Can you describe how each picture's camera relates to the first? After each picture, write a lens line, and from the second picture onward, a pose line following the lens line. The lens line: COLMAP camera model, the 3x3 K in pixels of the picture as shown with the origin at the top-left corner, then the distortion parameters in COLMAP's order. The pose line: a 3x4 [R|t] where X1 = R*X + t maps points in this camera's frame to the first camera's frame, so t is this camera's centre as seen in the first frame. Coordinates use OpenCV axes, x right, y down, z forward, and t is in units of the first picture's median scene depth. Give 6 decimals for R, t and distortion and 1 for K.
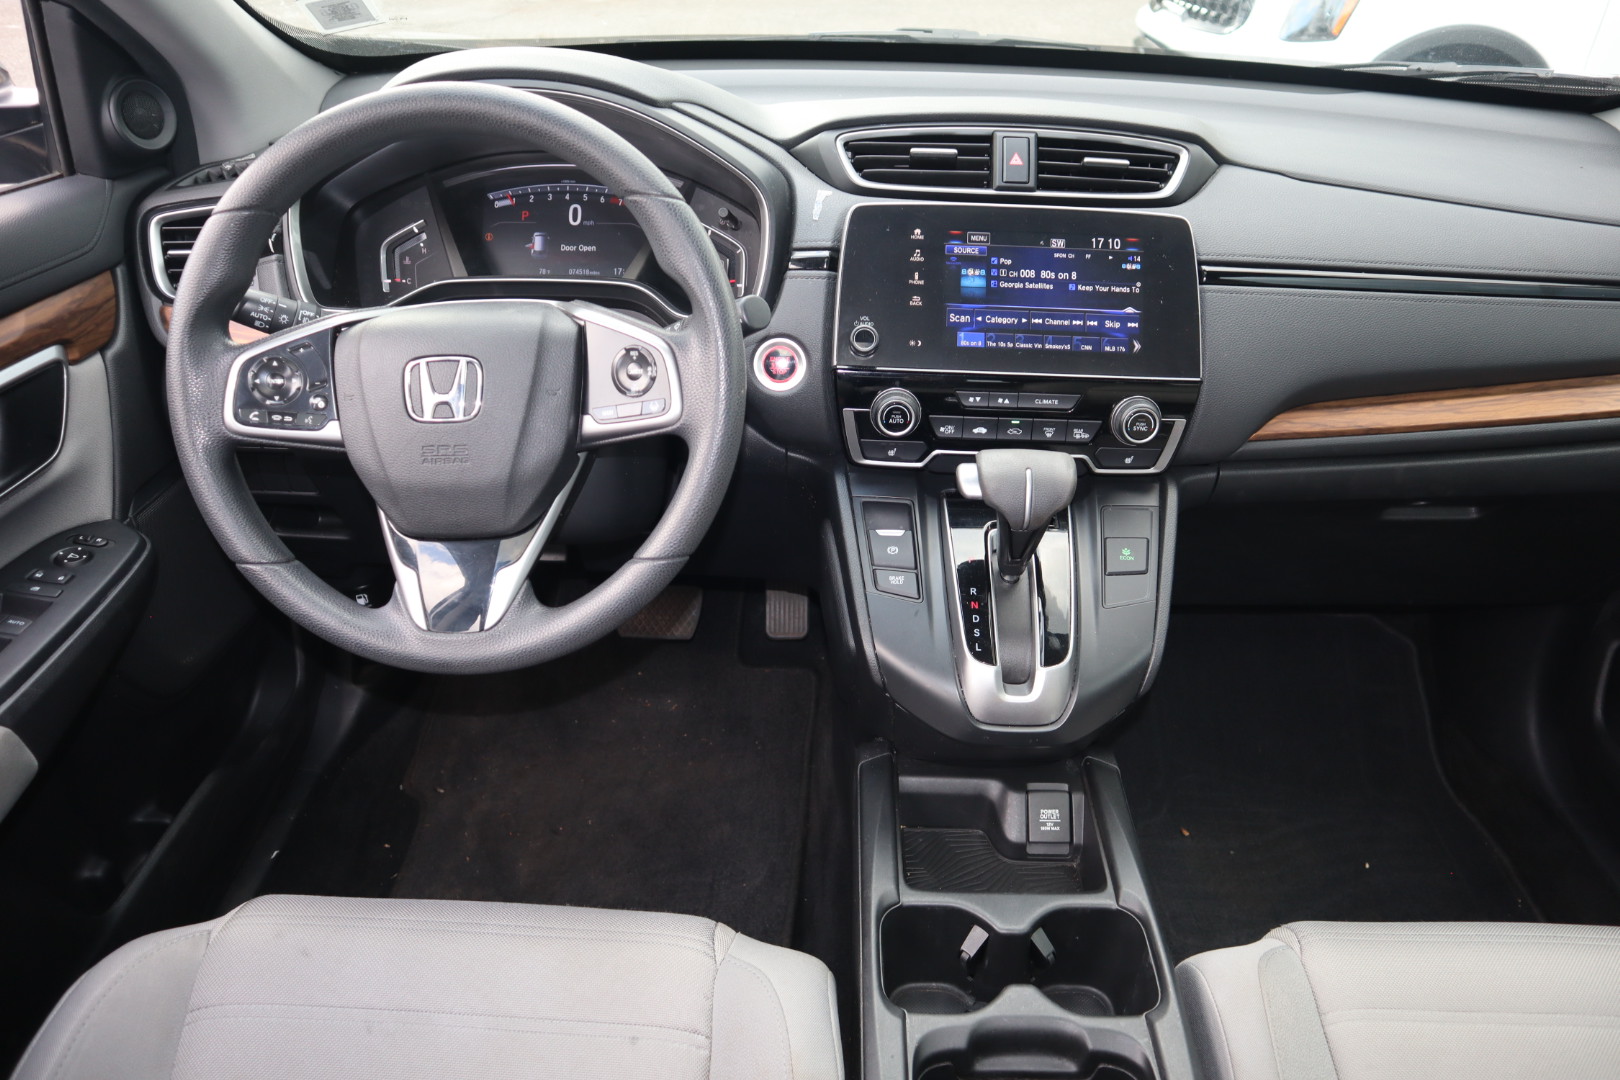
lens RADIAL K [[1125.4, 0, 810.0], [0, 1125.4, 540.0], [0, 0, 1]] dist [-0.121602, 0.081701]
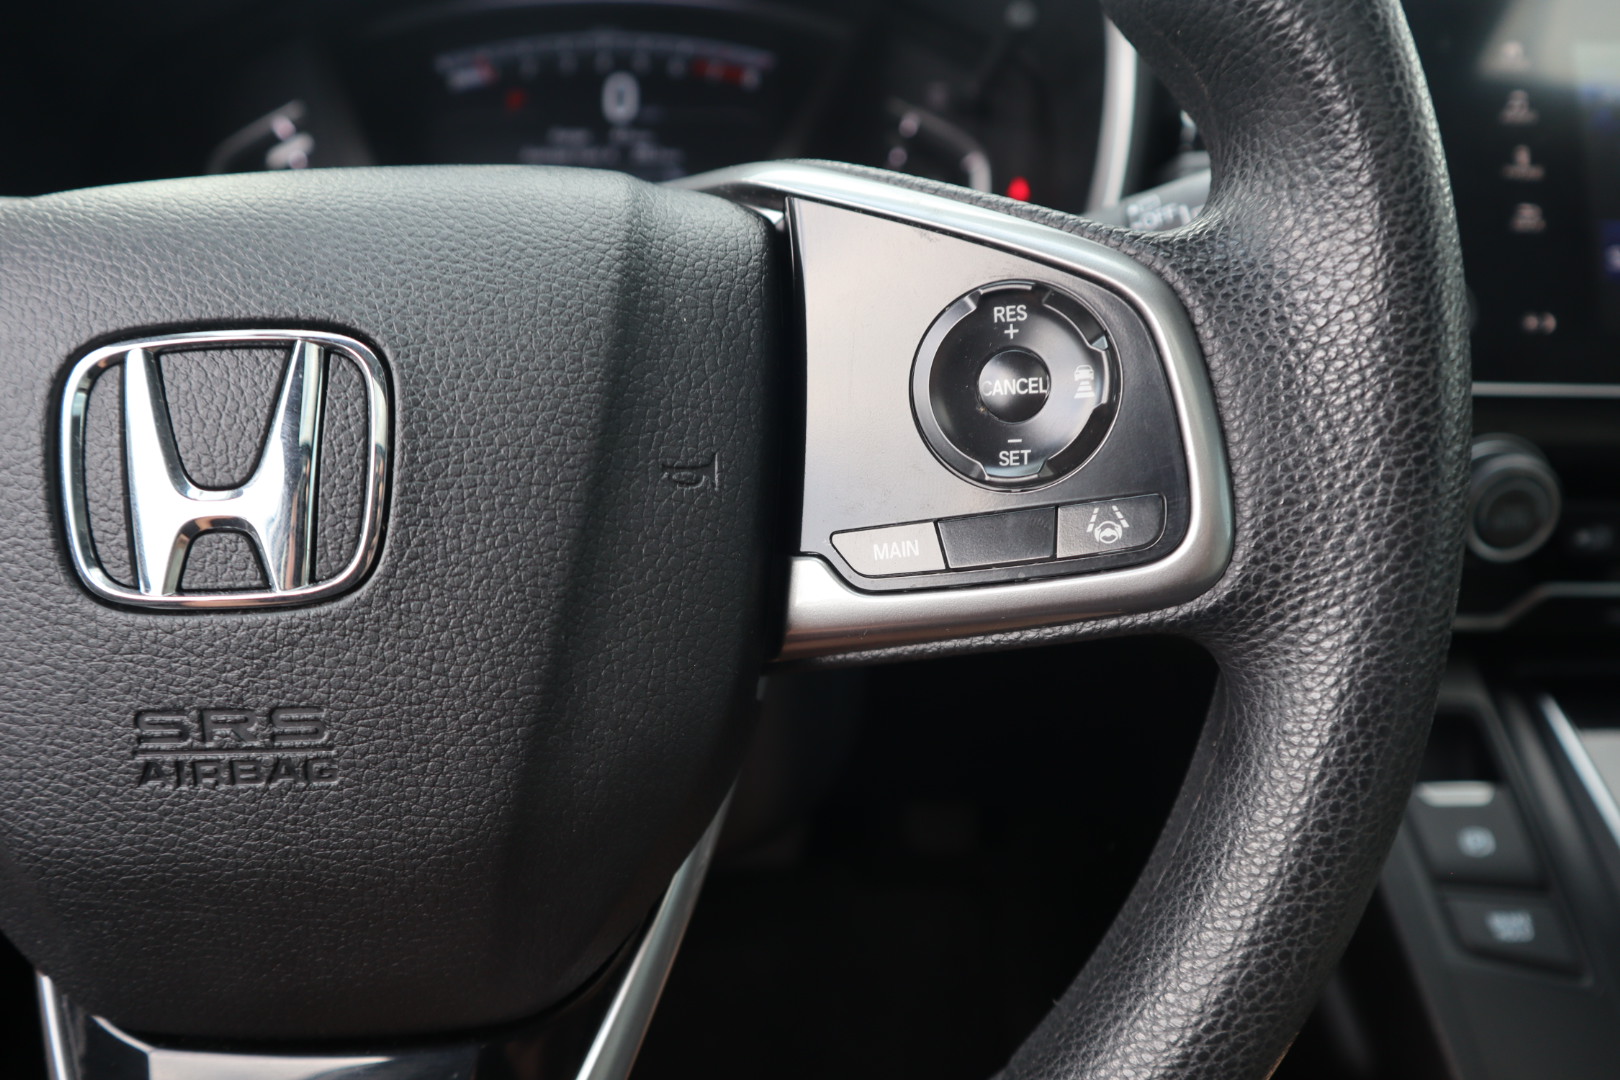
lens RADIAL K [[1125.4, 0, 810.0], [0, 1125.4, 540.0], [0, 0, 1]] dist [-0.121602, 0.081701]
pose [[0.999323, -0.026933, 0.025055, -0.173721], [0.028266, 0.998114, -0.054491, -0.085299], [-0.023540, 0.055162, 0.998200, 0.627318]]
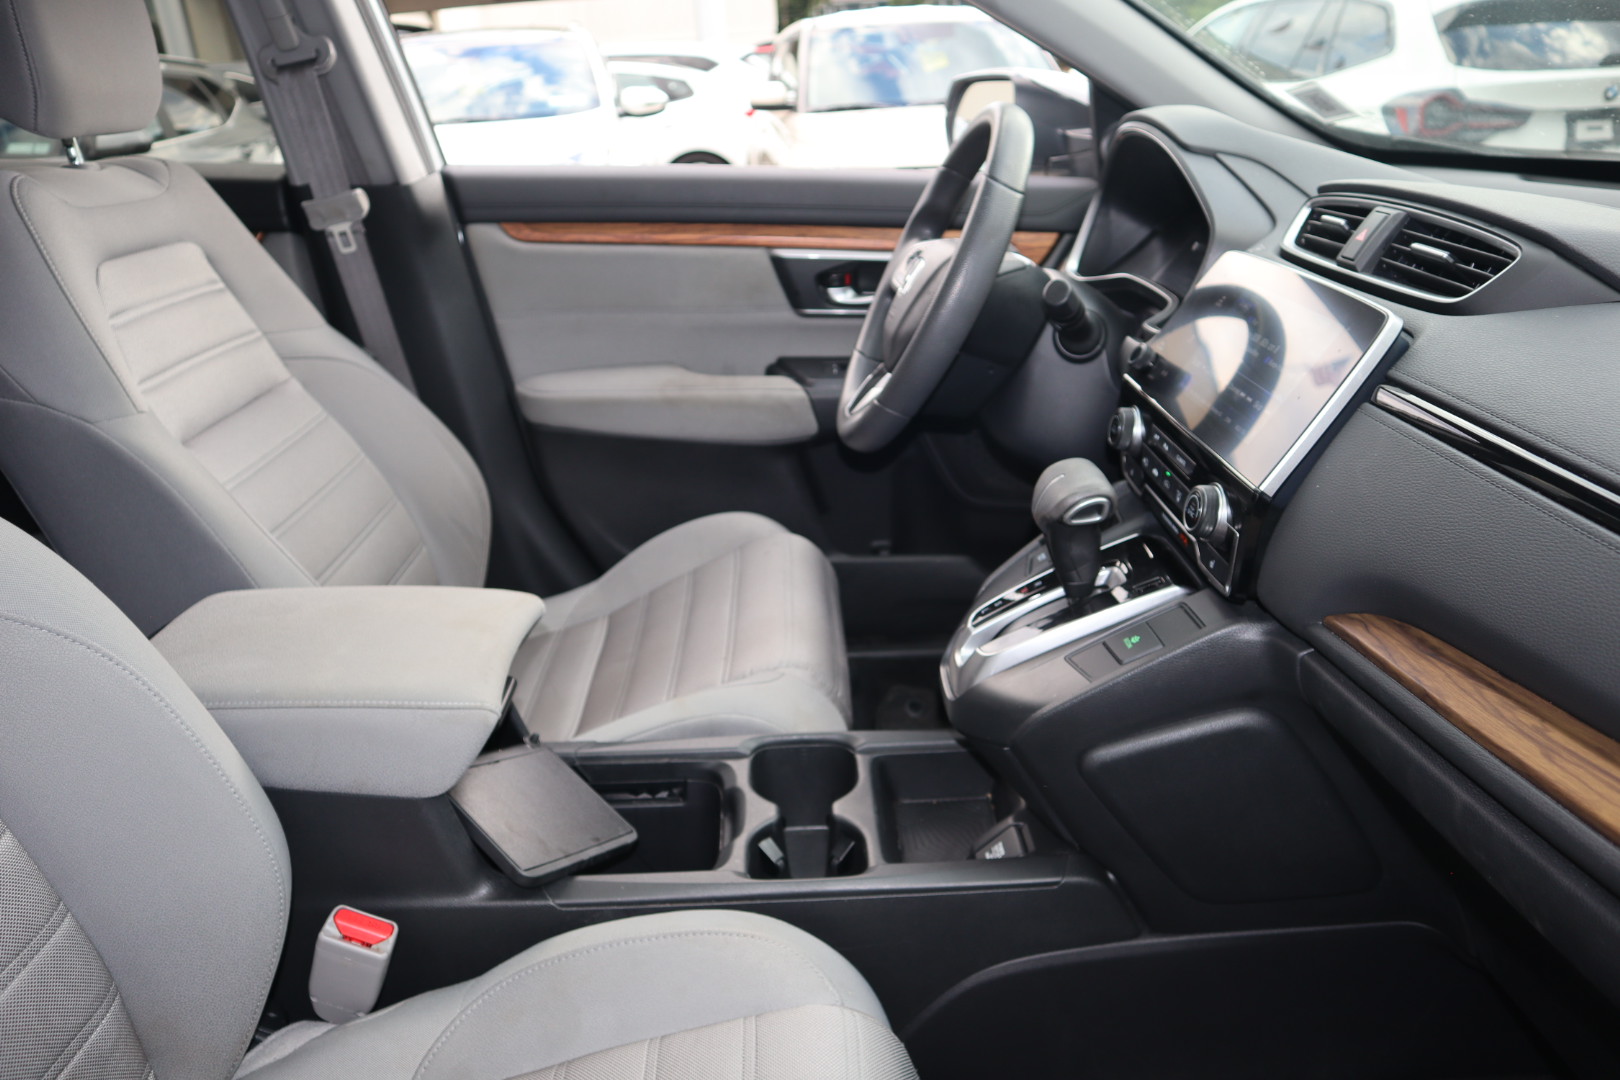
lens RADIAL K [[1125.4, 0, 810.0], [0, 1125.4, 540.0], [0, 0, 1]] dist [-0.121602, 0.081701]
pose [[0.043207, 0.360879, -0.931611, 1.083287], [-0.506259, 0.811804, 0.290990, -0.182487], [0.861298, 0.459064, 0.217774, 0.563002]]
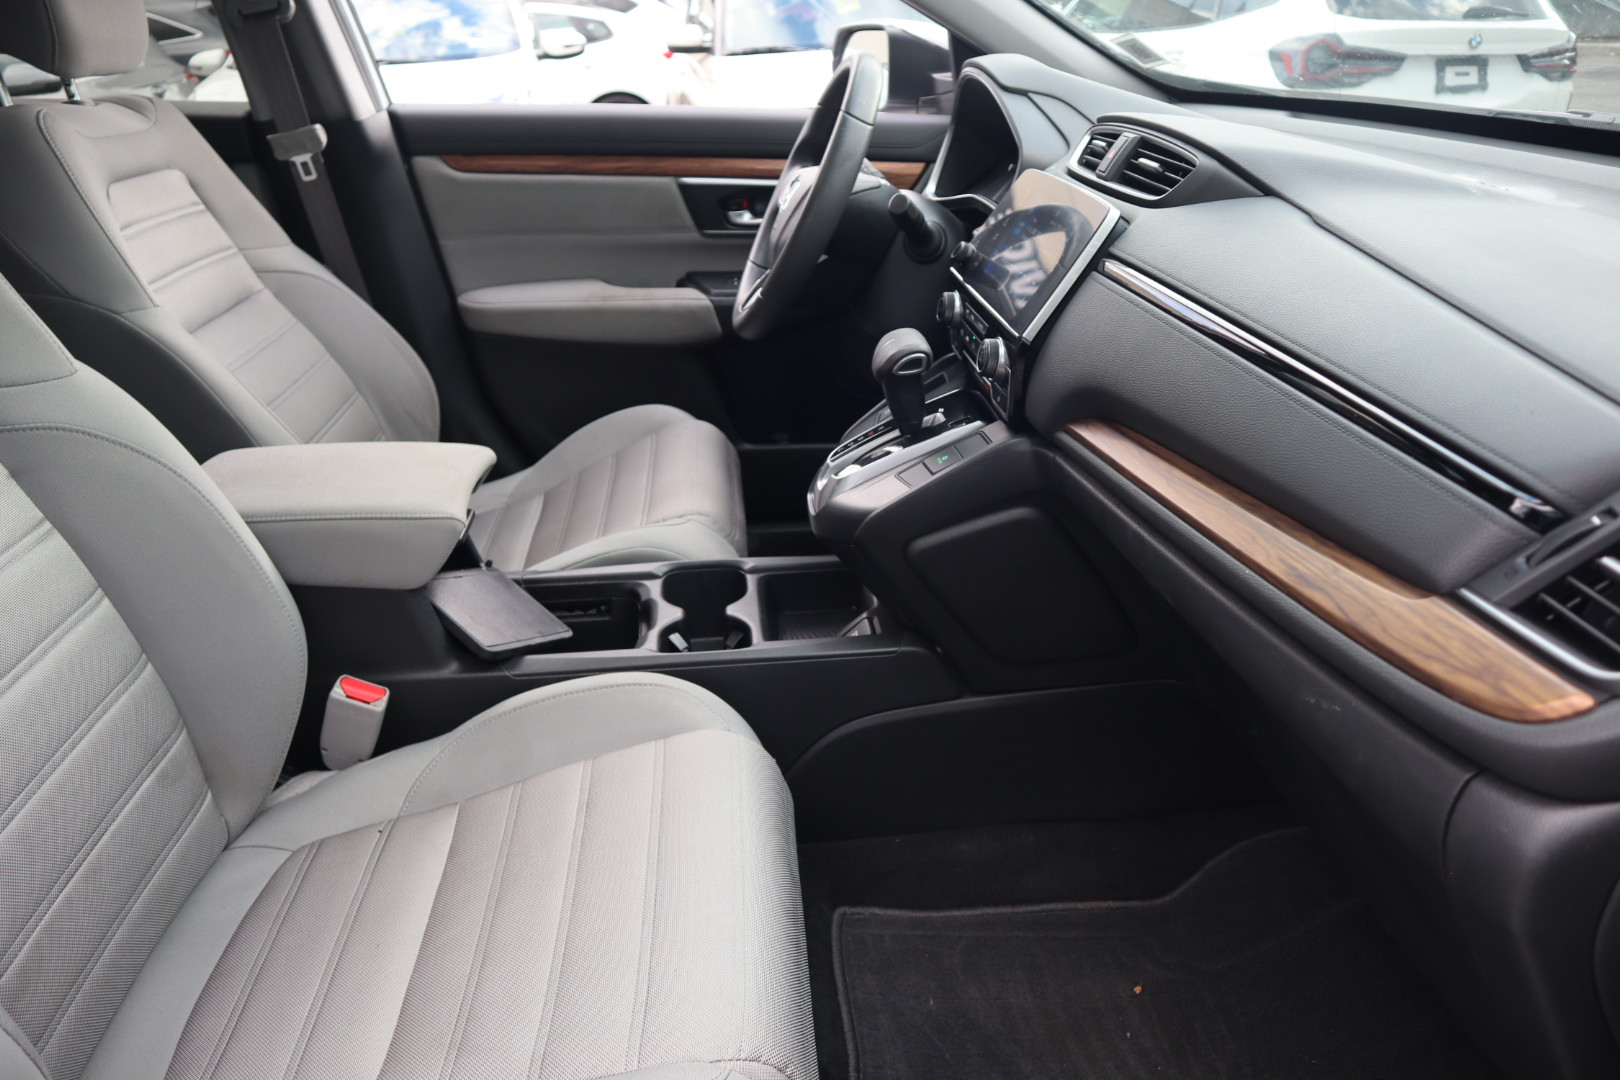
lens RADIAL K [[1125.4, 0, 810.0], [0, 1125.4, 540.0], [0, 0, 1]] dist [-0.121602, 0.081701]
pose [[0.106995, 0.402665, -0.909072, 1.405862], [-0.511393, 0.806394, 0.296995, -0.202670], [0.852660, 0.433116, 0.292201, 0.581911]]
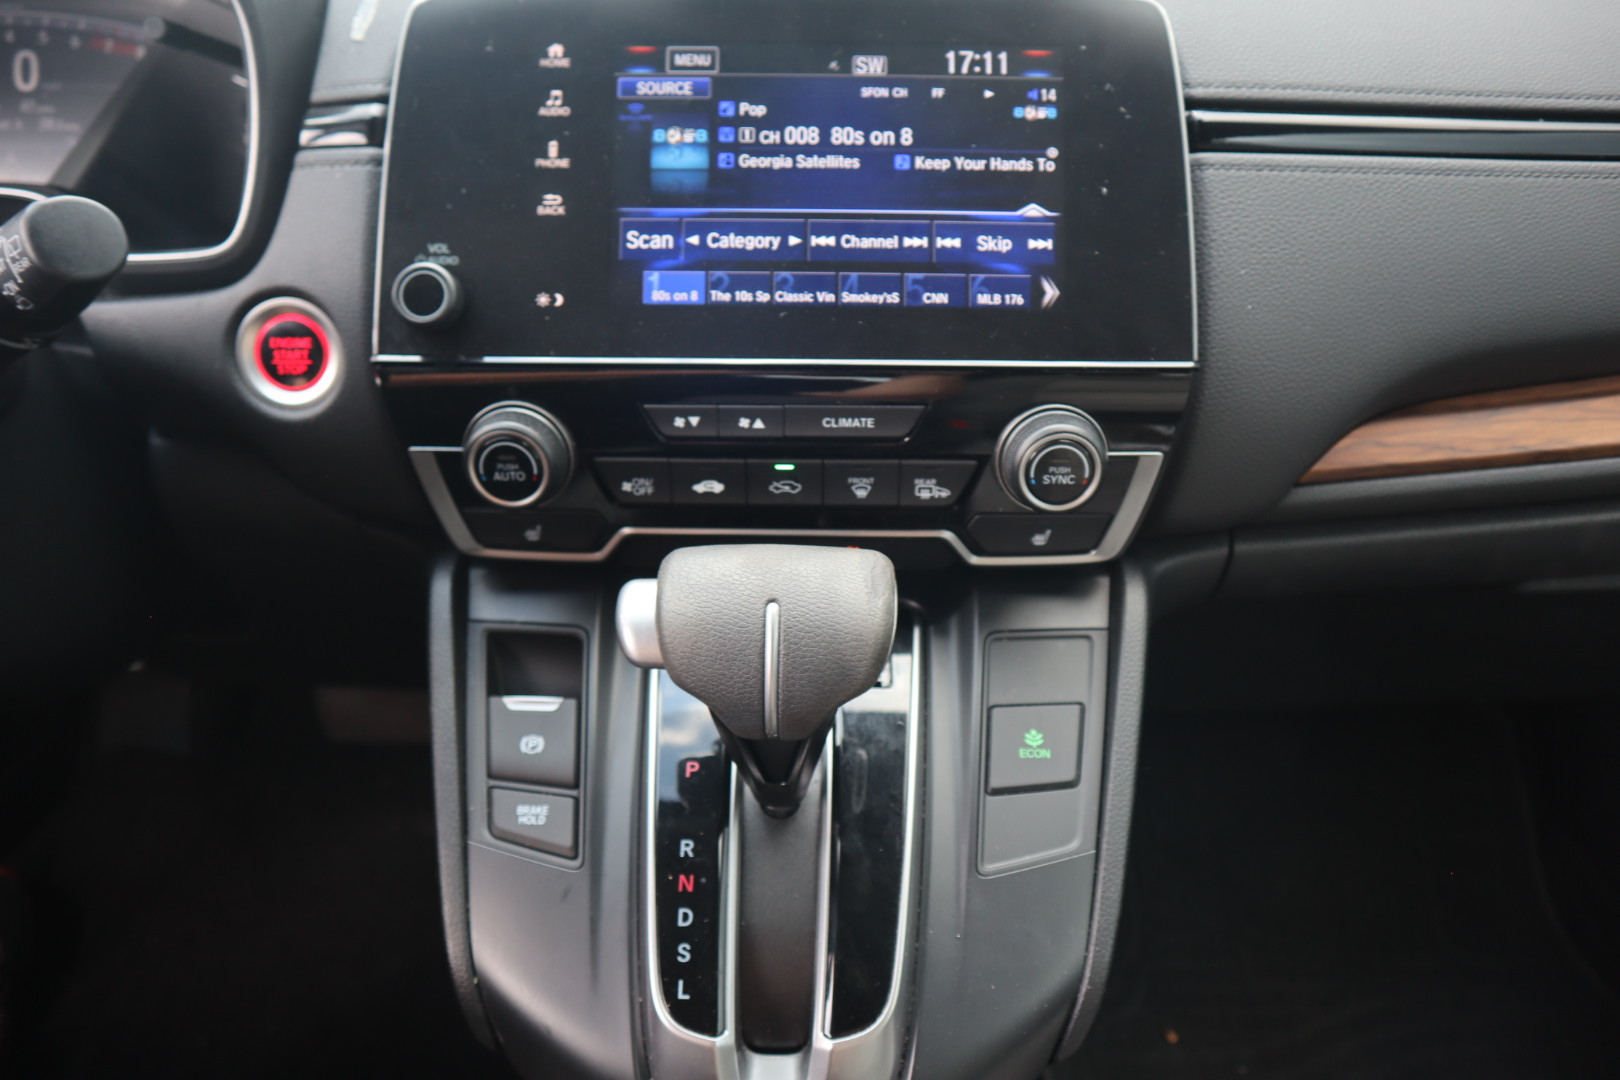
lens RADIAL K [[1135.1, 0, 810.0], [0, 1135.1, 540.0], [0, 0, 1]] dist [-0.111091, 0.082516]
pose [[0.999776, -0.021163, 0.000735, 0.194974], [0.021105, 0.998671, 0.047009, -0.098110], [-0.001729, -0.046983, 0.998894, 0.543137]]
